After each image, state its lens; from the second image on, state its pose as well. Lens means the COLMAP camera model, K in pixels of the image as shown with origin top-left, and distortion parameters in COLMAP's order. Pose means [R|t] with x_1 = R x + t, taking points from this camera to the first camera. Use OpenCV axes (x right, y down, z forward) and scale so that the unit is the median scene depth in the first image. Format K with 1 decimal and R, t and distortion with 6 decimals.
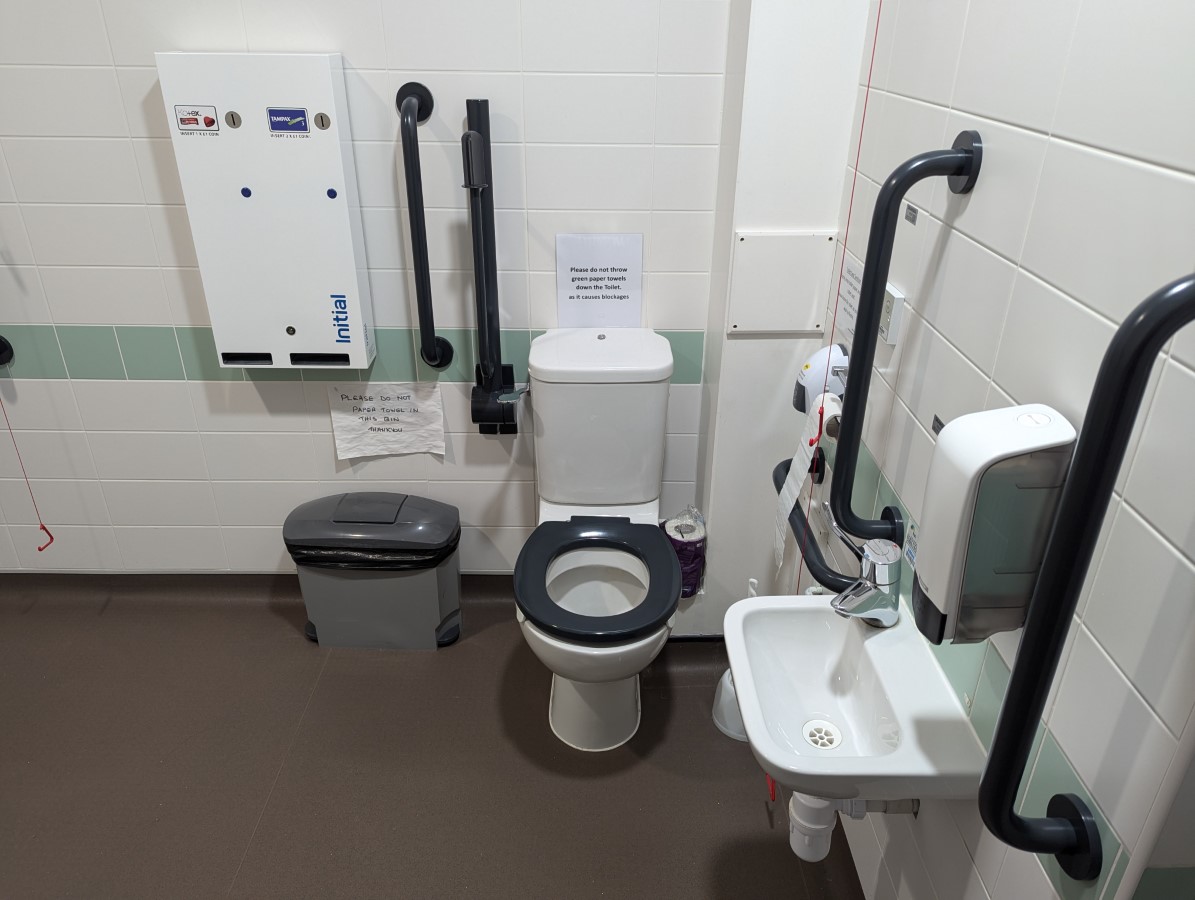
lens RADIAL K [[852.8, 0, 594.0], [0, 852.8, 438.9], [0, 0, 1]] dist [0.053907, -0.043114]
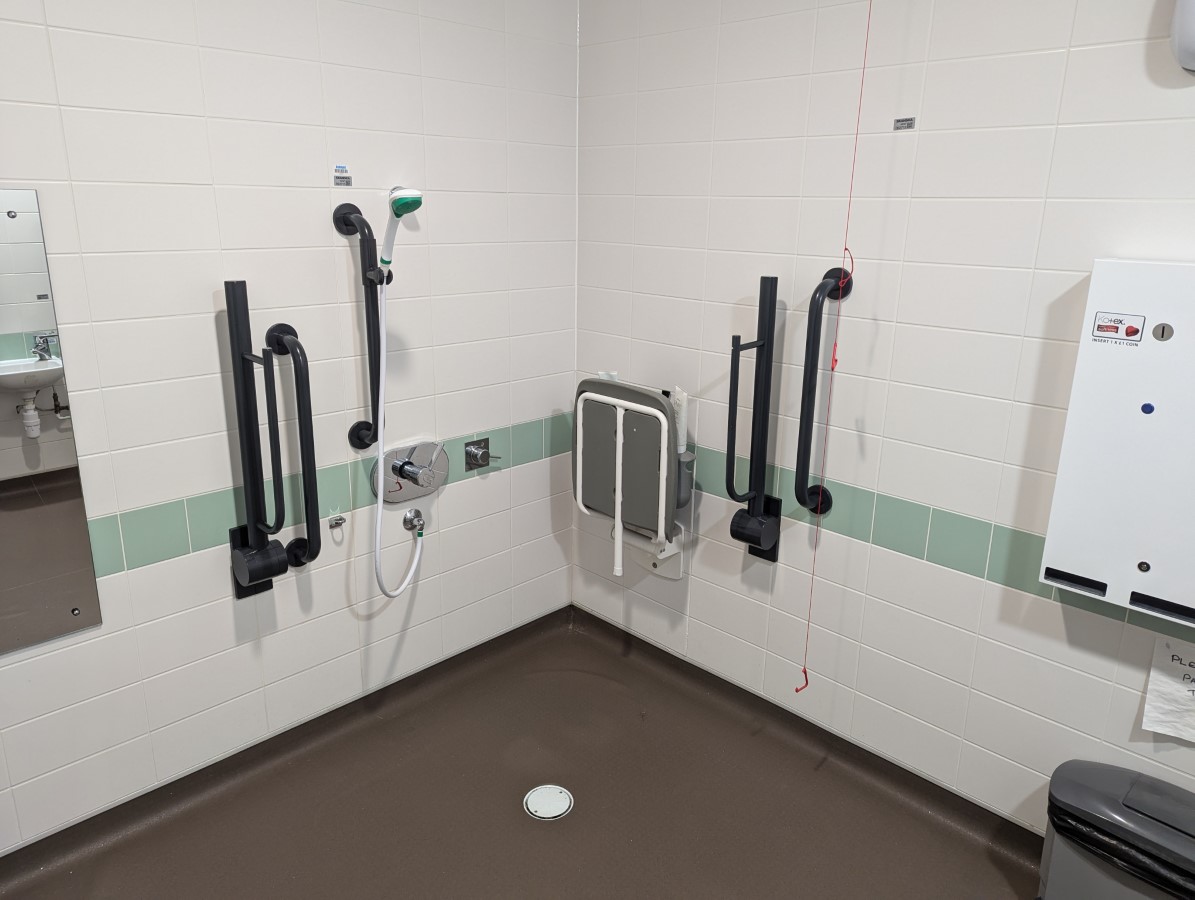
lens RADIAL K [[852.8, 0, 605.5], [0, 852.8, 446.2], [0, 0, 1]] dist [0.053907, -0.043114]
pose [[0.711107, 0.200978, -0.673746, -0.173901], [-0.329823, 0.941646, -0.067220, -0.005227], [0.620921, 0.270018, 0.735899, 0.008384]]
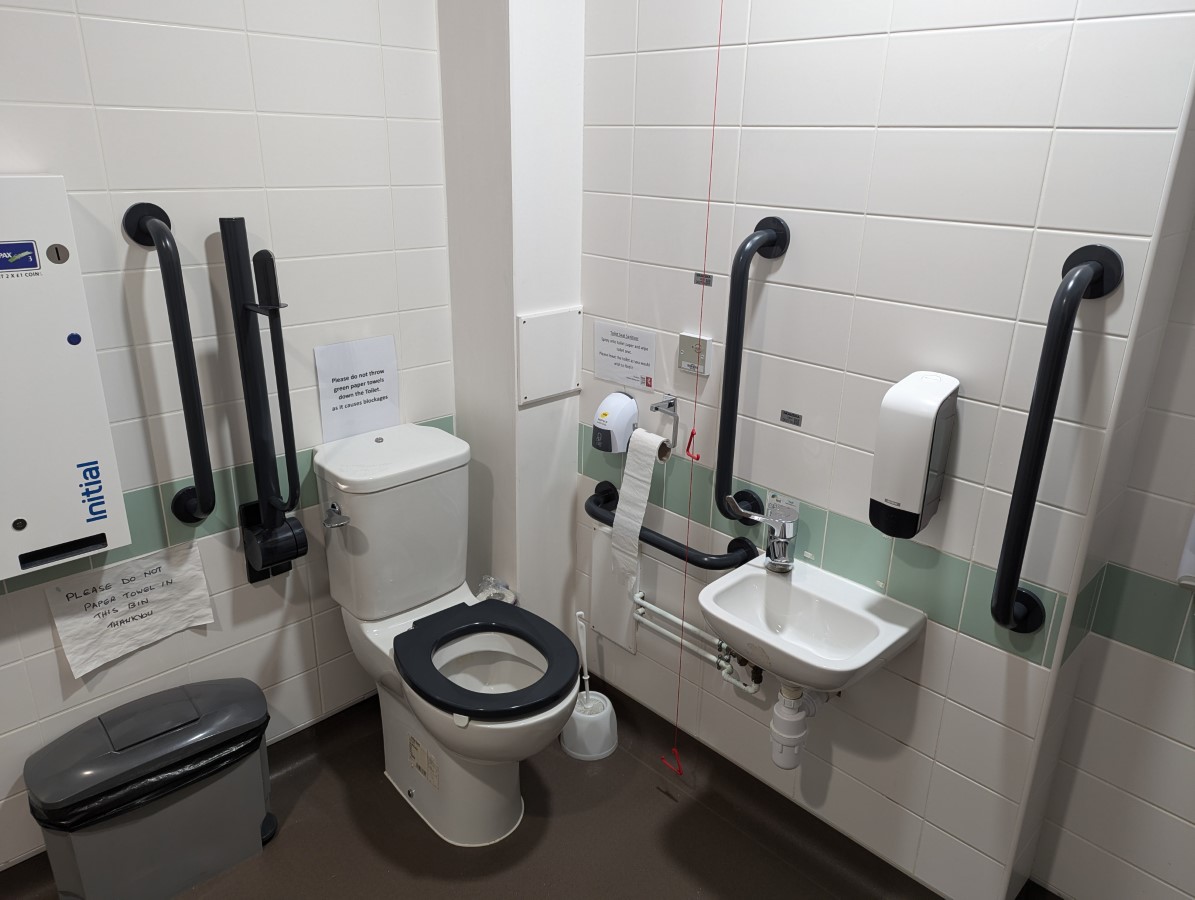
lens RADIAL K [[852.8, 0, 625.1], [0, 852.8, 443.2], [0, 0, 1]] dist [0.053907, -0.043114]
pose [[0.710283, -0.231393, 0.664797, -0.450782], [0.297623, 0.954577, 0.014269, -0.045480], [-0.637902, 0.187724, 0.746888, 0.075330]]
